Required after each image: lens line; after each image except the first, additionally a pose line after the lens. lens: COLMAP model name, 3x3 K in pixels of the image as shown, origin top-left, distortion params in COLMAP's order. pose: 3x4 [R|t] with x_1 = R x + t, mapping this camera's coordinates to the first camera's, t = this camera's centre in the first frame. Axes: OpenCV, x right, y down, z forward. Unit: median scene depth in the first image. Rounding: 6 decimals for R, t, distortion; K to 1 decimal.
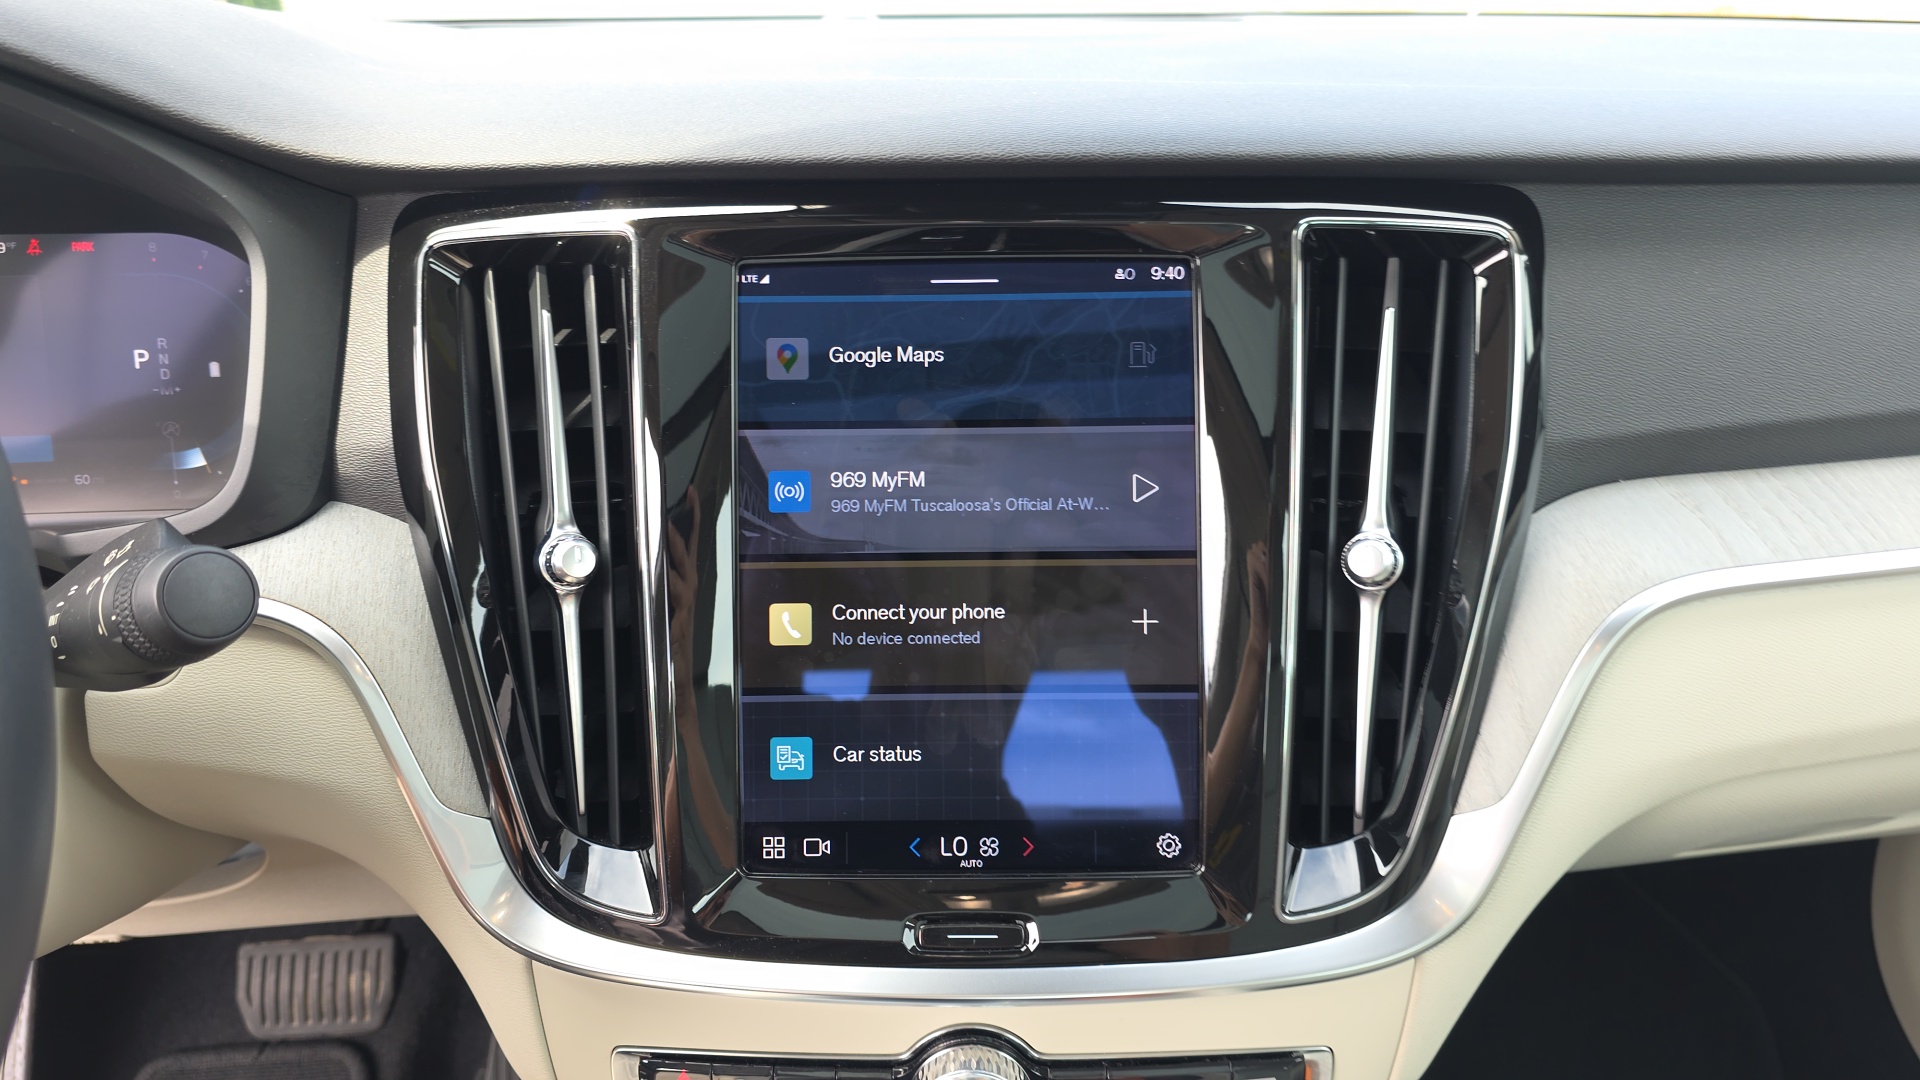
lens RADIAL K [[1297.3, 0, 936.2], [0, 1297.3, 492.6], [0, 0, 1]] dist [0.061857, -0.058575]
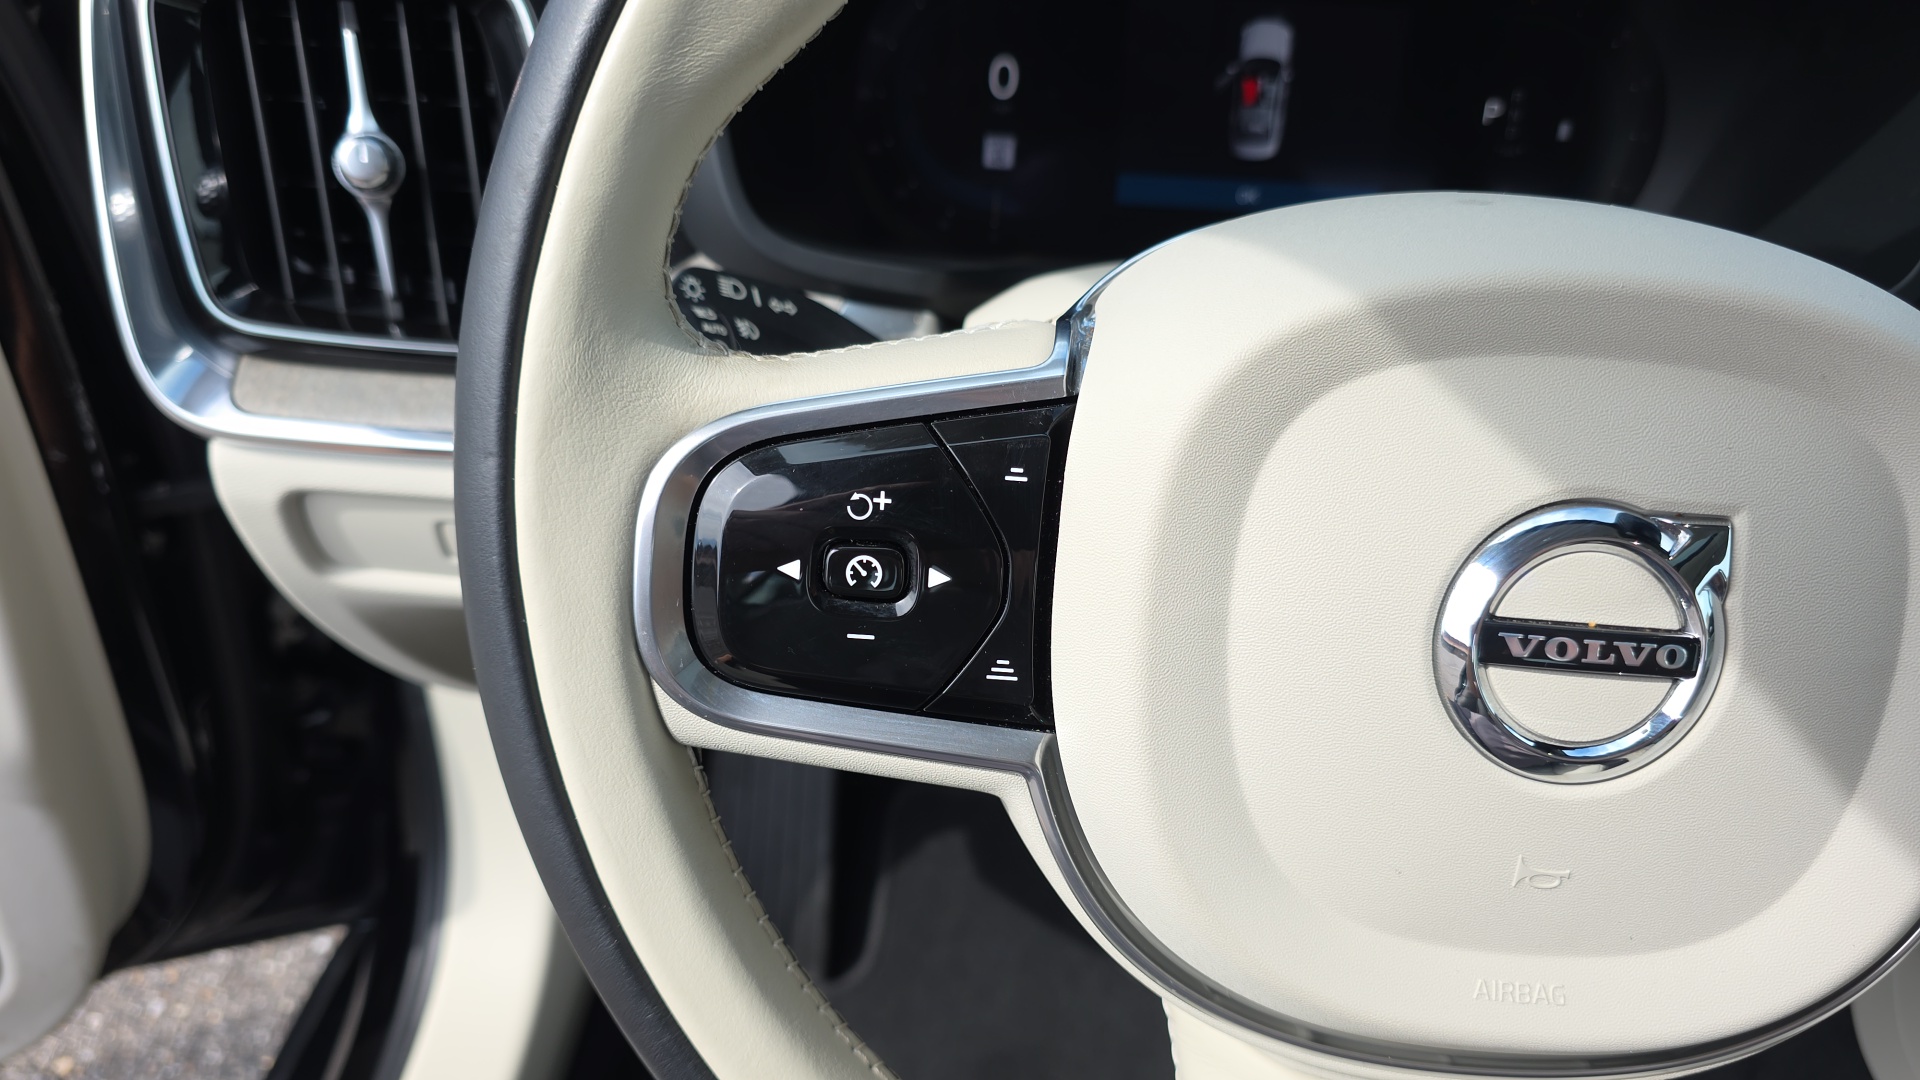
lens RADIAL K [[1297.3, 0, 949.9], [0, 1297.3, 544.3], [0, 0, 1]] dist [0.061857, -0.058575]
pose [[0.988961, 0.116021, -0.092174, -1.103370], [-0.094465, 0.972897, 0.211063, 0.044907], [0.114163, -0.200026, 0.973117, -0.002388]]
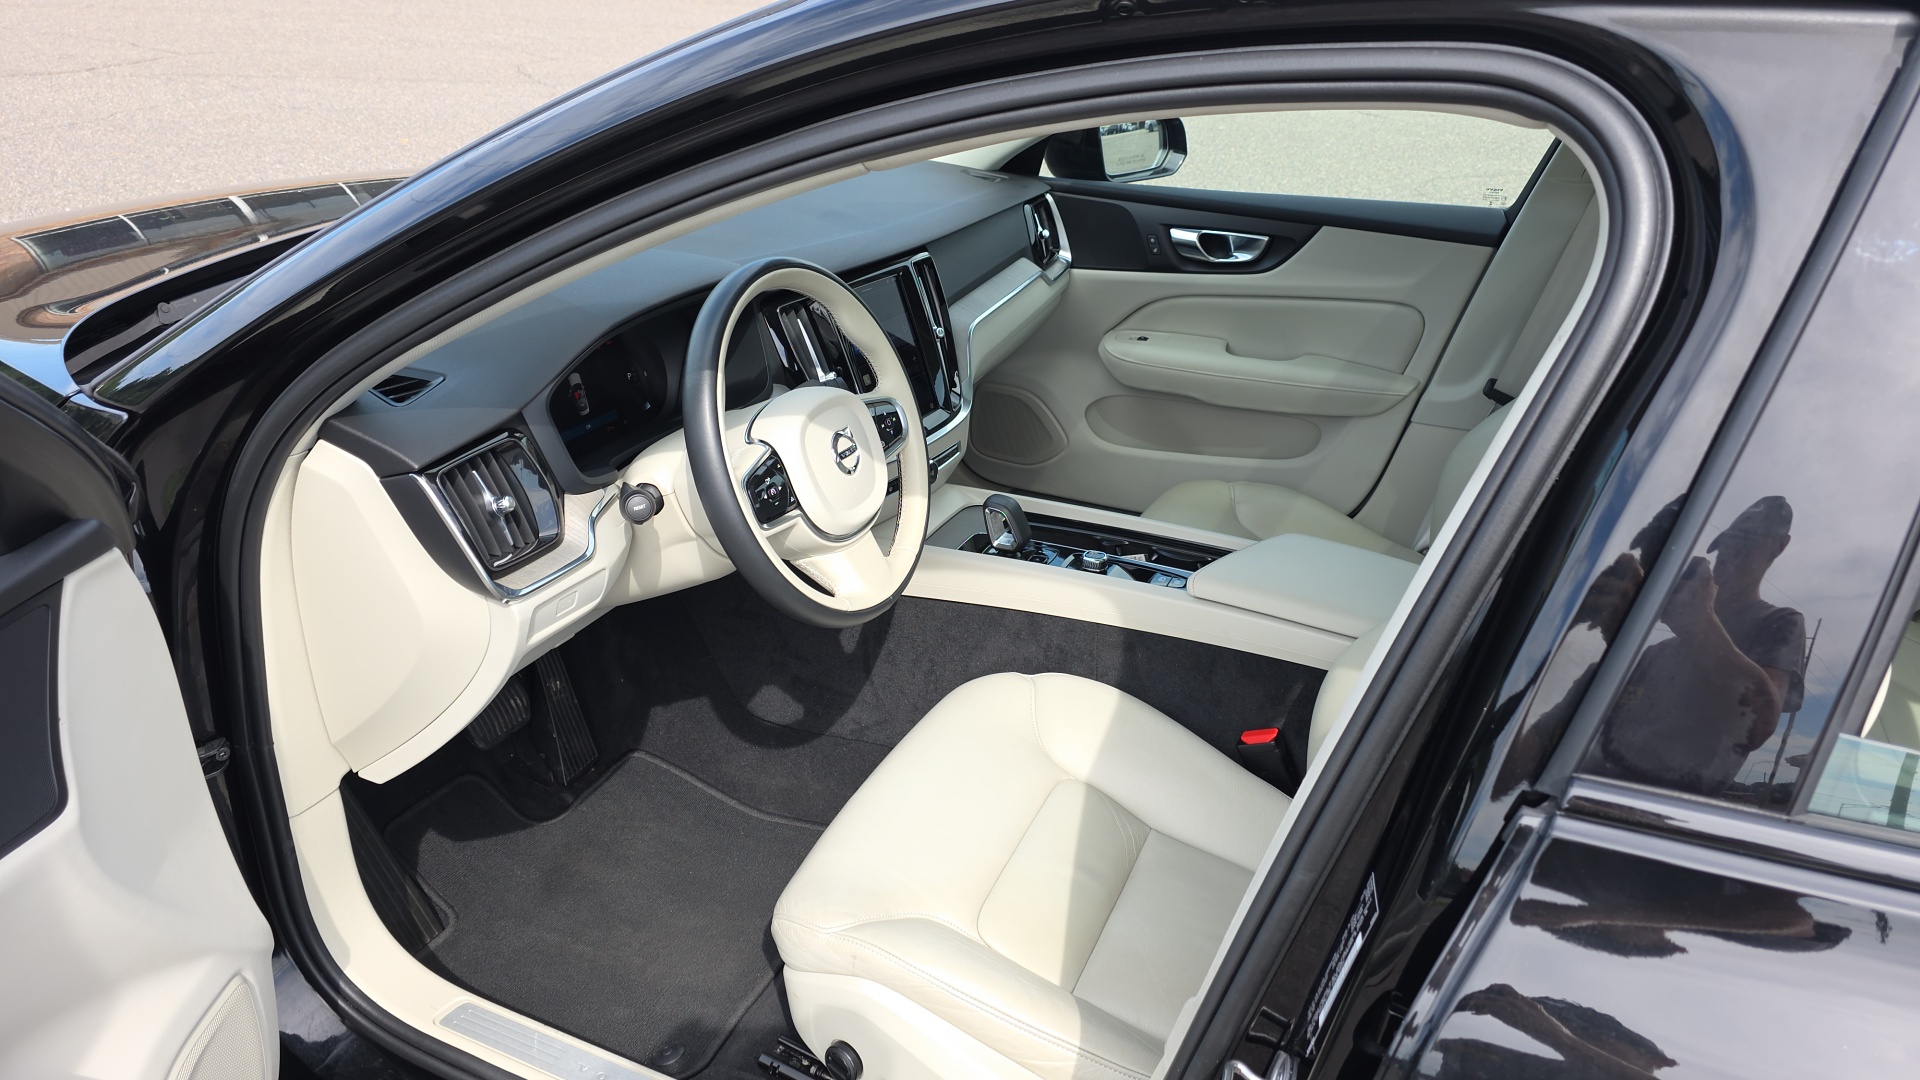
lens RADIAL K [[1297.3, 0, 949.5], [0, 1297.3, 537.3], [0, 0, 1]] dist [0.061857, -0.058575]
pose [[0.511768, -0.344959, 0.786827, -3.400376], [0.274138, 0.933541, 0.230976, -0.311912], [-0.814213, 0.097493, 0.572322, -1.525995]]
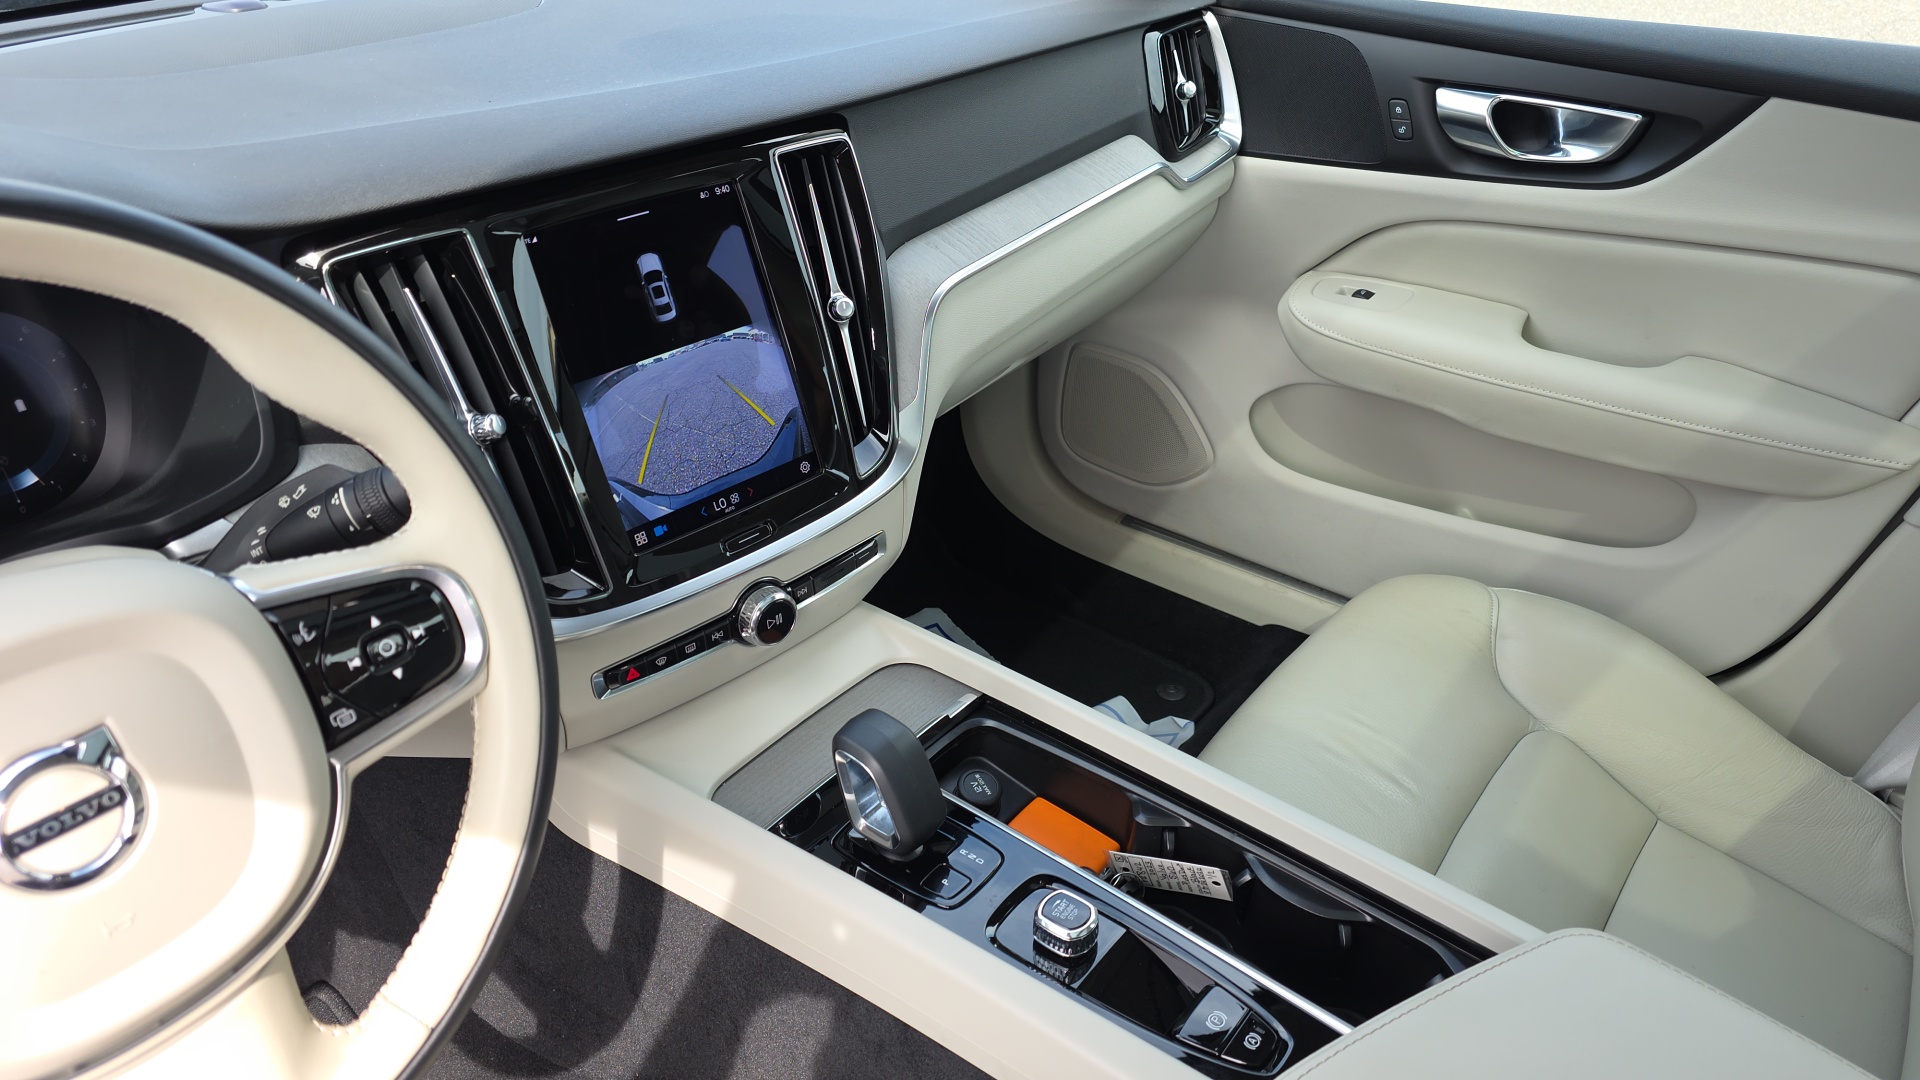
lens RADIAL K [[1297.3, 0, 960.1], [0, 1297.3, 543.5], [0, 0, 1]] dist [0.061857, -0.058575]
pose [[0.695460, -0.372389, 0.614542, -0.963698], [0.236270, 0.926189, 0.293855, -0.167075], [-0.678610, -0.059167, 0.732112, -0.694753]]
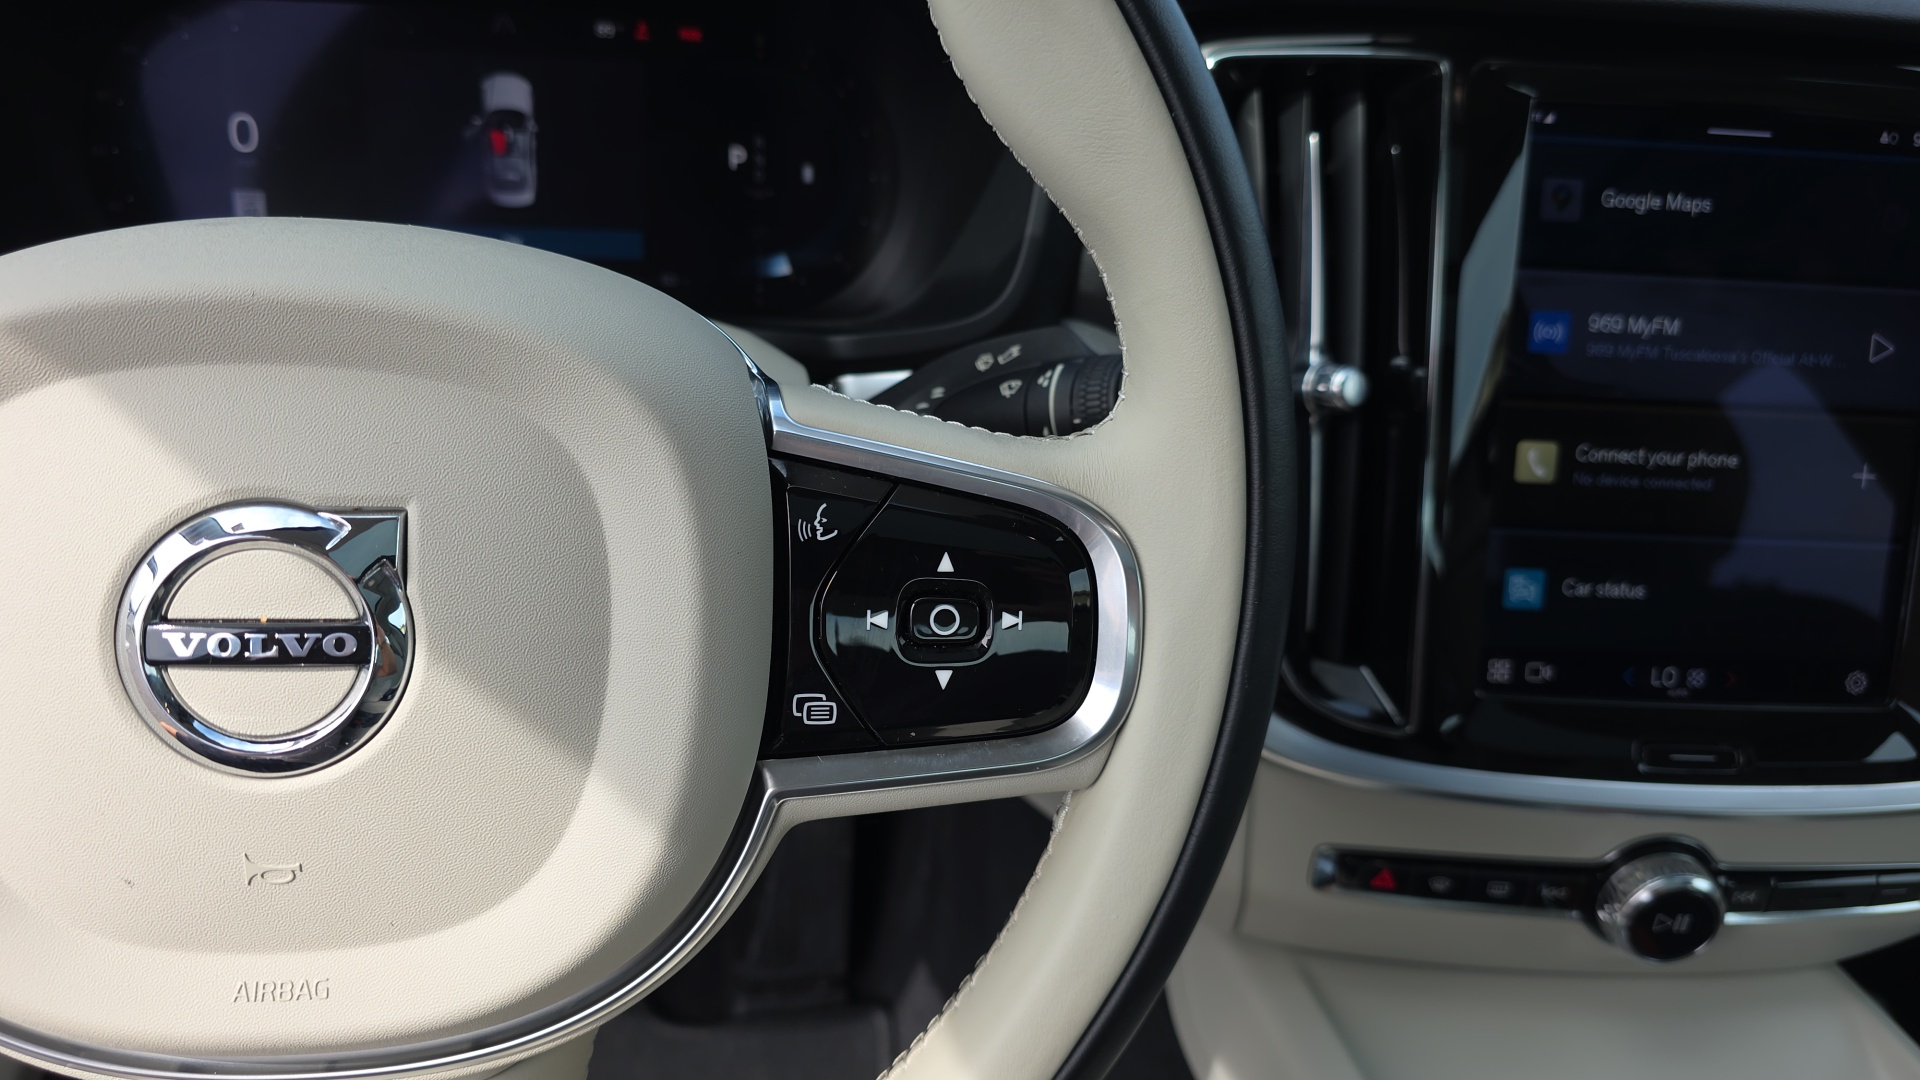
lens RADIAL K [[1297.3, 0, 923.1], [0, 1297.3, 526.5], [0, 0, 1]] dist [0.061857, -0.058575]
pose [[0.996763, 0.047280, 0.065022, -0.663762], [-0.055880, 0.988920, 0.137532, 0.035315], [-0.057799, -0.140720, 0.988361, -0.013652]]
